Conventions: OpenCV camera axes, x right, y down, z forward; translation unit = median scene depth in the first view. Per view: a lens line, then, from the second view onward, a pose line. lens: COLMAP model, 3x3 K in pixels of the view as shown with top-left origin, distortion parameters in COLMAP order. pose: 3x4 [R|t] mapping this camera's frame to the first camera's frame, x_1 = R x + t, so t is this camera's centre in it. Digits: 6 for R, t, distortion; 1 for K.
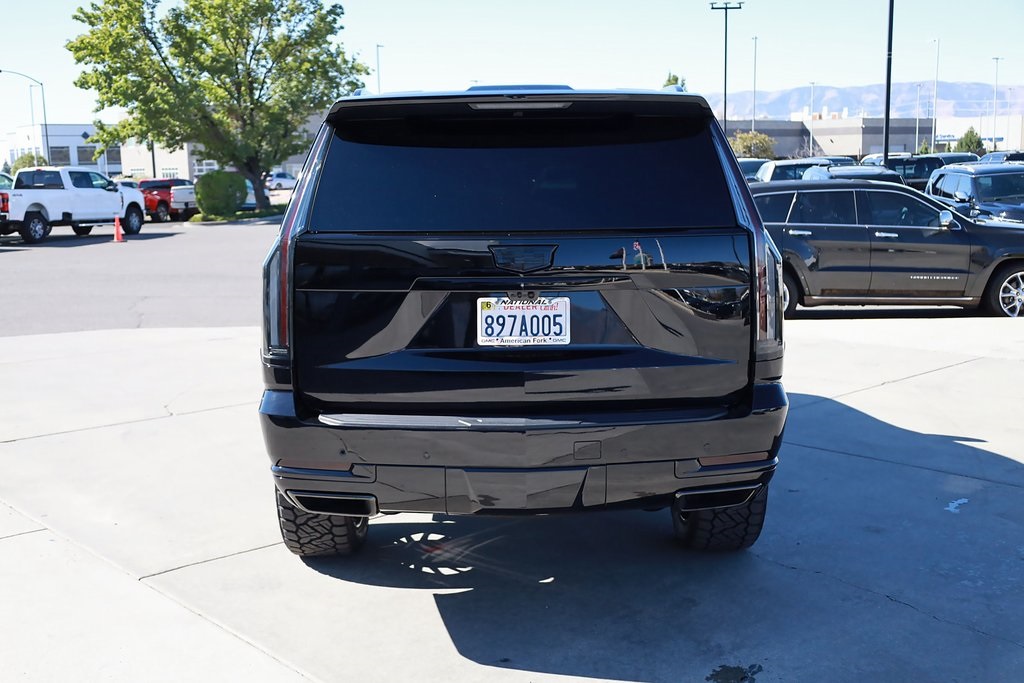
lens RADIAL K [[1116.8, 0, 512.0], [0, 1116.8, 341.5], [0, 0, 1]] dist [-0.003914, -0.013517]
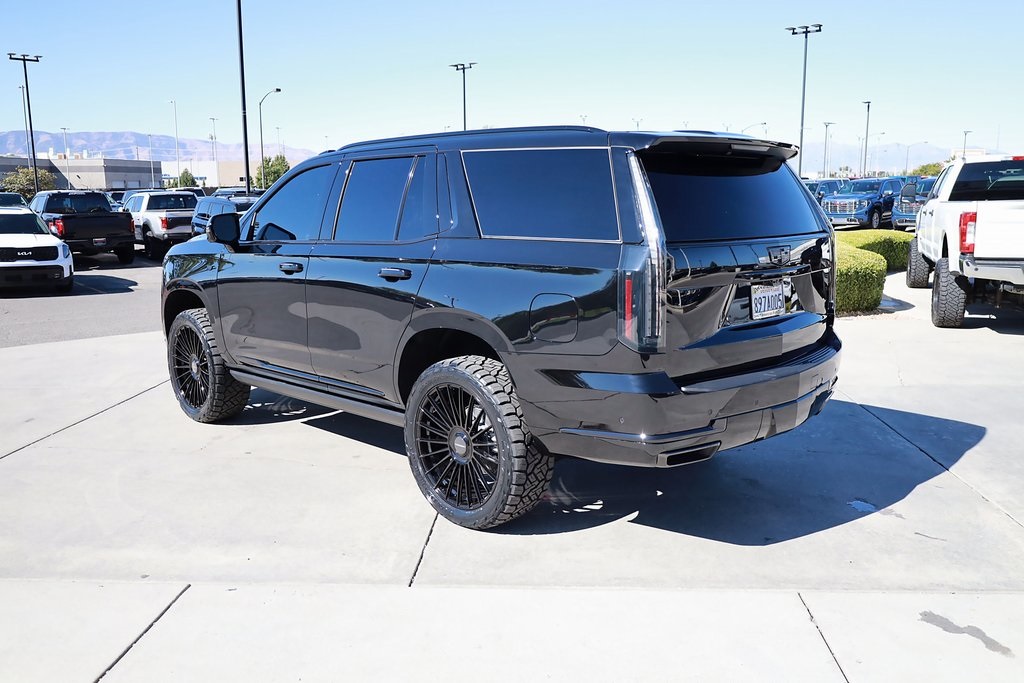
lens RADIAL K [[839.5, 0, 512.0], [0, 839.5, 341.5], [0, 0, 1]] dist [-0.016307, -0.011362]
pose [[0.708918, -0.108598, 0.696880, -0.087776], [0.099087, 0.993610, 0.054041, -0.005054], [-0.698296, 0.030741, 0.715149, 0.041908]]
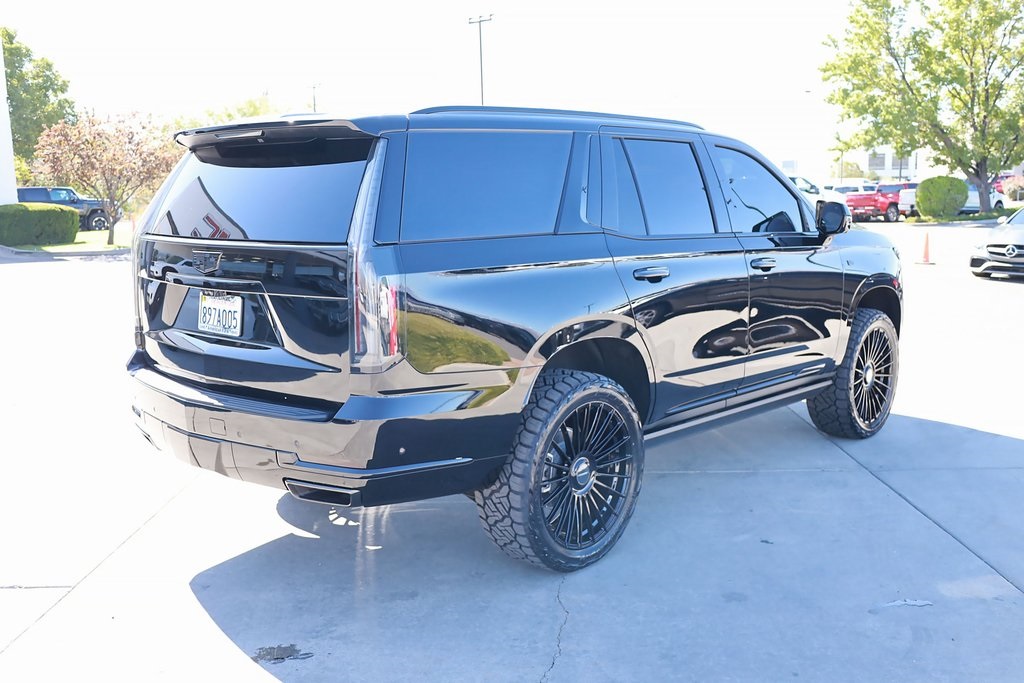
lens RADIAL K [[985.4, 0, 524.9], [0, 985.4, 338.5], [0, 0, 1]] dist [-0.007191, -0.000242]
pose [[0.740023, 0.109125, -0.663670, 0.087029], [-0.100167, 0.993627, 0.051688, -0.007181], [0.665081, 0.028227, 0.746237, 0.038368]]
